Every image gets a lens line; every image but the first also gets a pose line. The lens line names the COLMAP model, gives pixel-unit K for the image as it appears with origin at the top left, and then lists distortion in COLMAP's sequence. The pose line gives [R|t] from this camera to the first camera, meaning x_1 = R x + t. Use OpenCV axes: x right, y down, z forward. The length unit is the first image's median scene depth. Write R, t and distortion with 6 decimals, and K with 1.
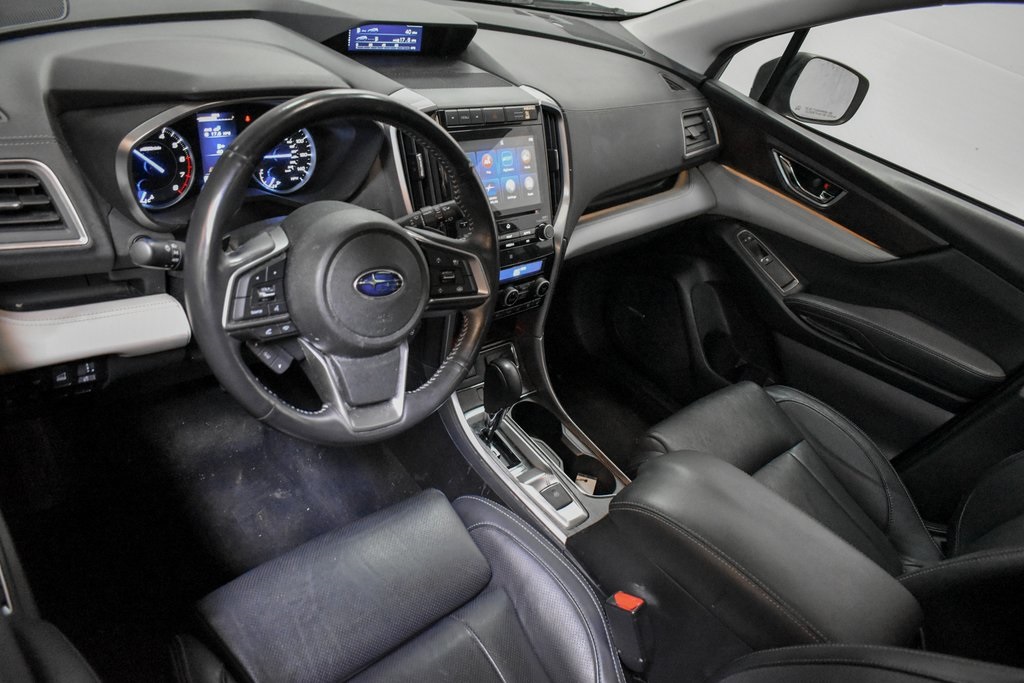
lens RADIAL K [[775.4, 0, 512.1], [0, 775.4, 342.6], [0, 0, 1]] dist [-0.007383, -0.004455]
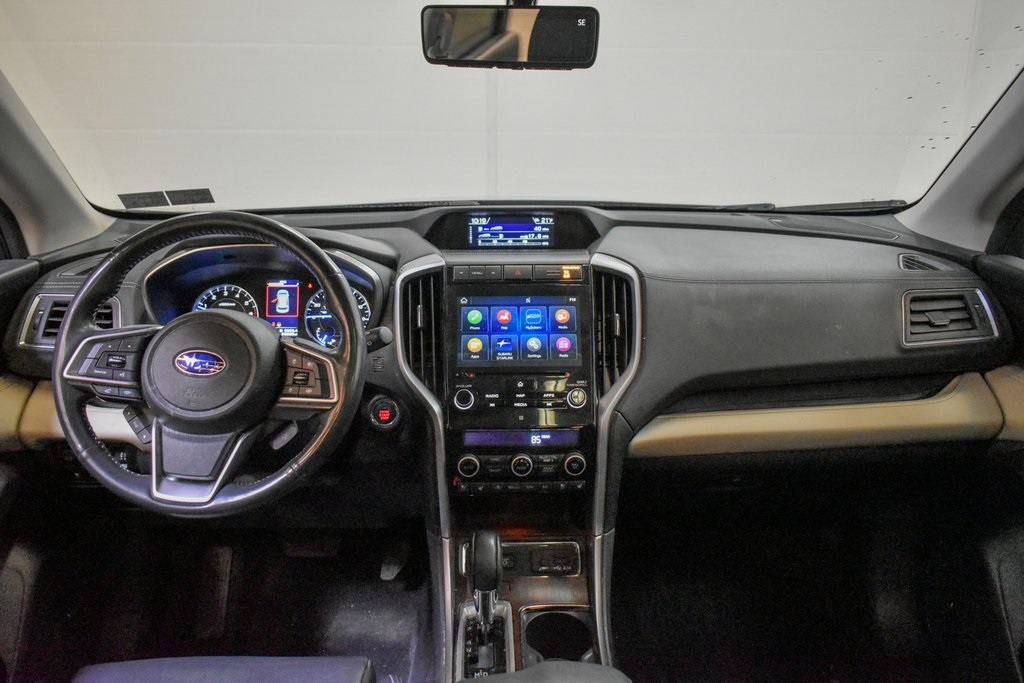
lens RADIAL K [[841.6, 0, 506.7], [0, 841.6, 346.9], [0, 0, 1]] dist [-0.003716, -0.000618]
pose [[0.725574, -0.066834, -0.684891, 0.625216], [-0.222695, 0.918910, -0.325594, 0.126795], [0.651114, 0.388765, 0.651853, 0.311678]]
